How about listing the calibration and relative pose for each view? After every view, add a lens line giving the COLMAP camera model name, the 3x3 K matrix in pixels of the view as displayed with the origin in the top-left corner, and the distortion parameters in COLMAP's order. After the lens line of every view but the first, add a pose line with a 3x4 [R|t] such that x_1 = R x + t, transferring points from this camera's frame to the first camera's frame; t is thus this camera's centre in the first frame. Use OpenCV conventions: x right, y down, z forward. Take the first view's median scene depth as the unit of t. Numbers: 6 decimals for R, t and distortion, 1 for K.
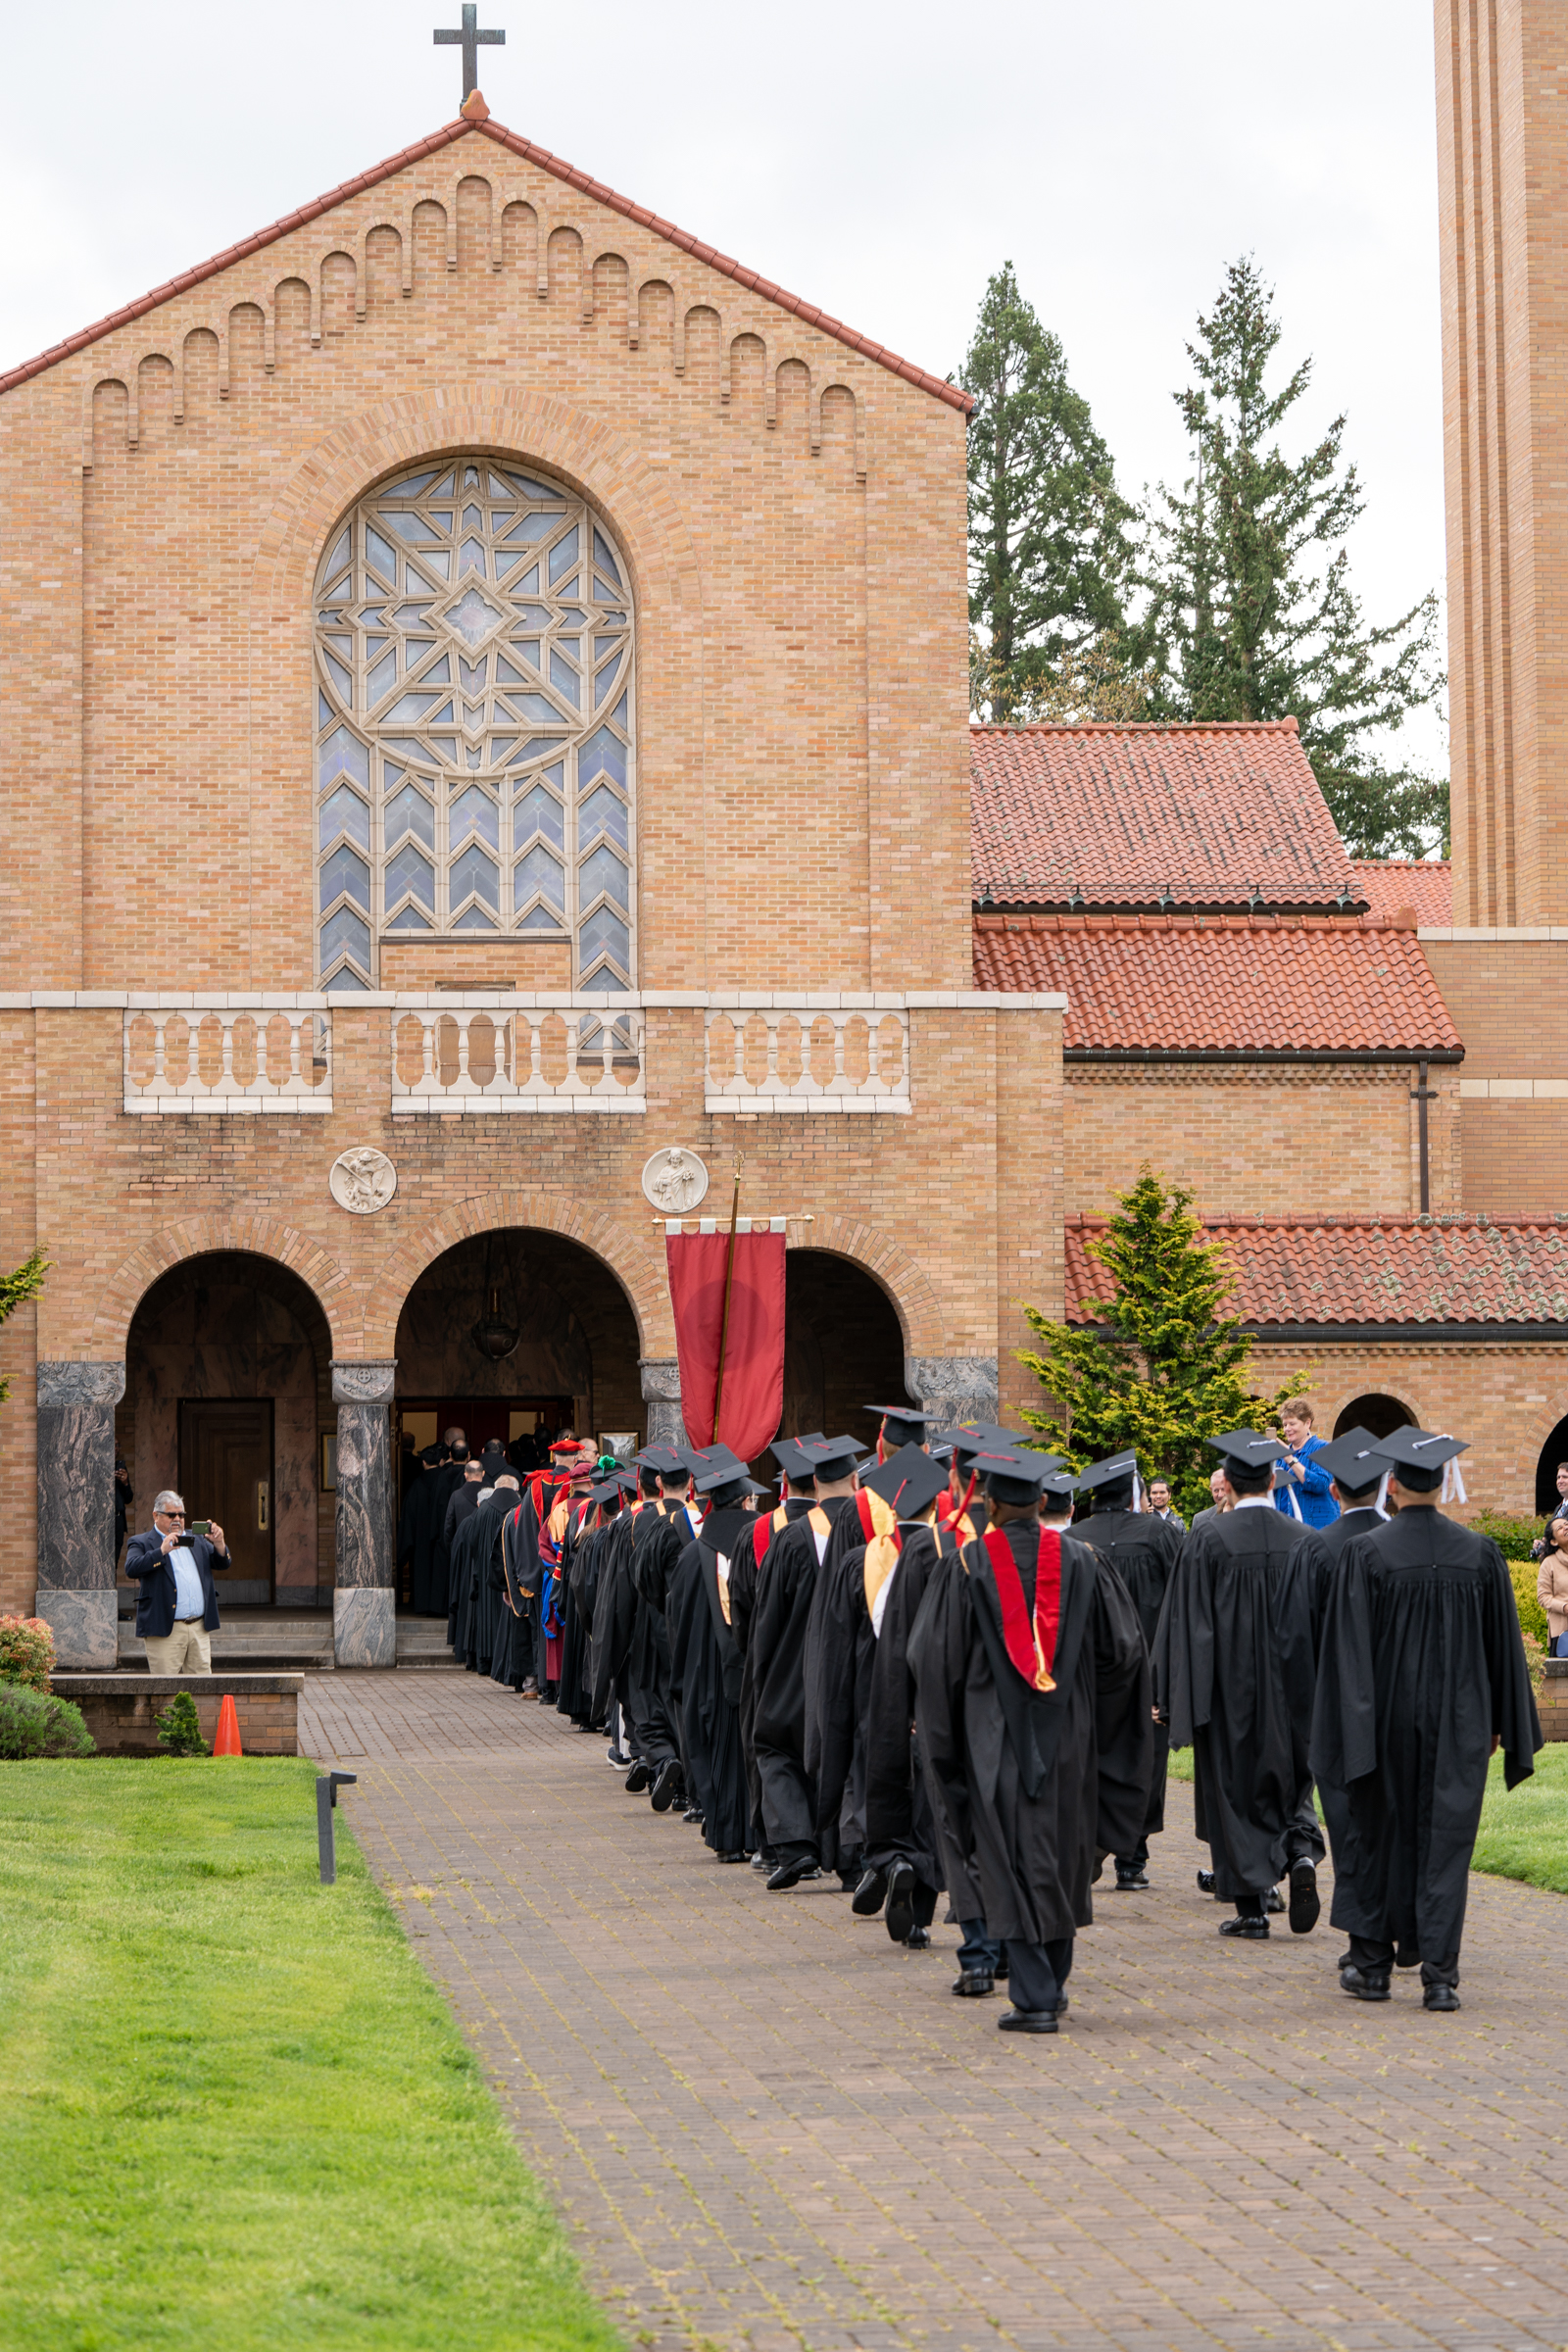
lens RADIAL K [[5791.0, 0, 783.8], [0, 5791.0, 1177.1], [0, 0, 1]] dist [-0.143890, 0.000000]
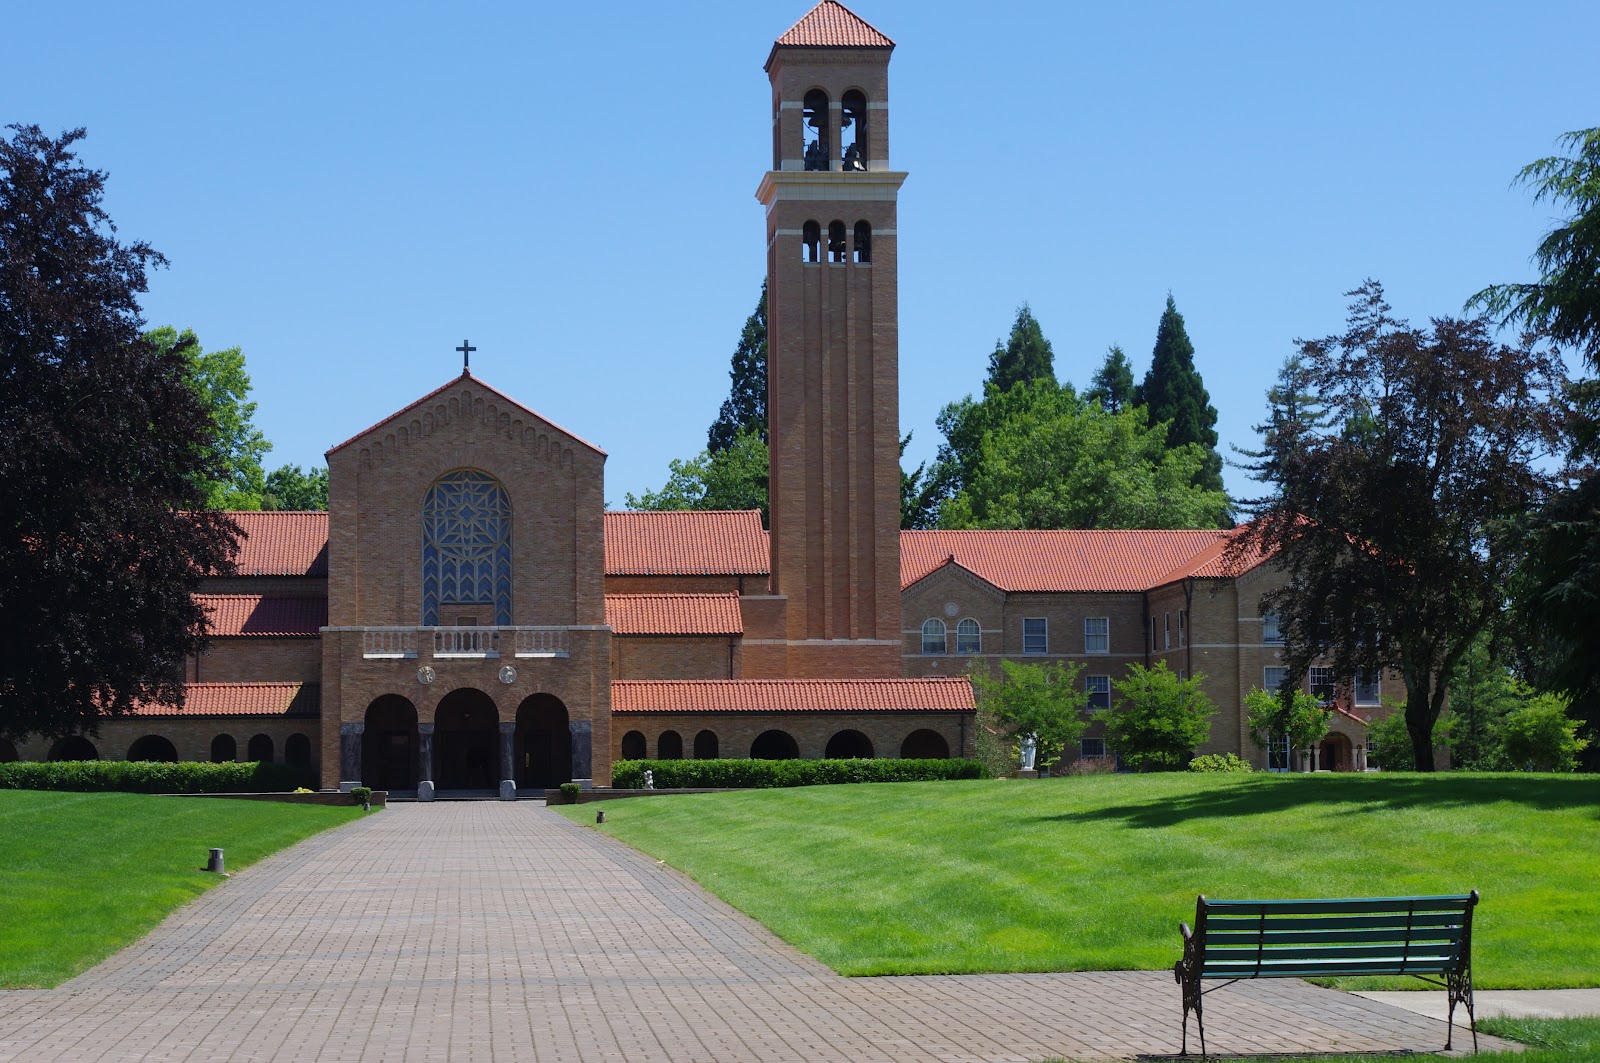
lens RADIAL K [[3223.5, 0, 800.1], [0, 3223.5, 531.9], [0, 0, 1]] dist [-0.033065, 0.000000]
pose [[0.999977, -0.002745, -0.006157, 0.166902], [0.002610, 0.999757, -0.021893, -0.041674], [0.006216, 0.021876, 0.999741, -1.006604]]
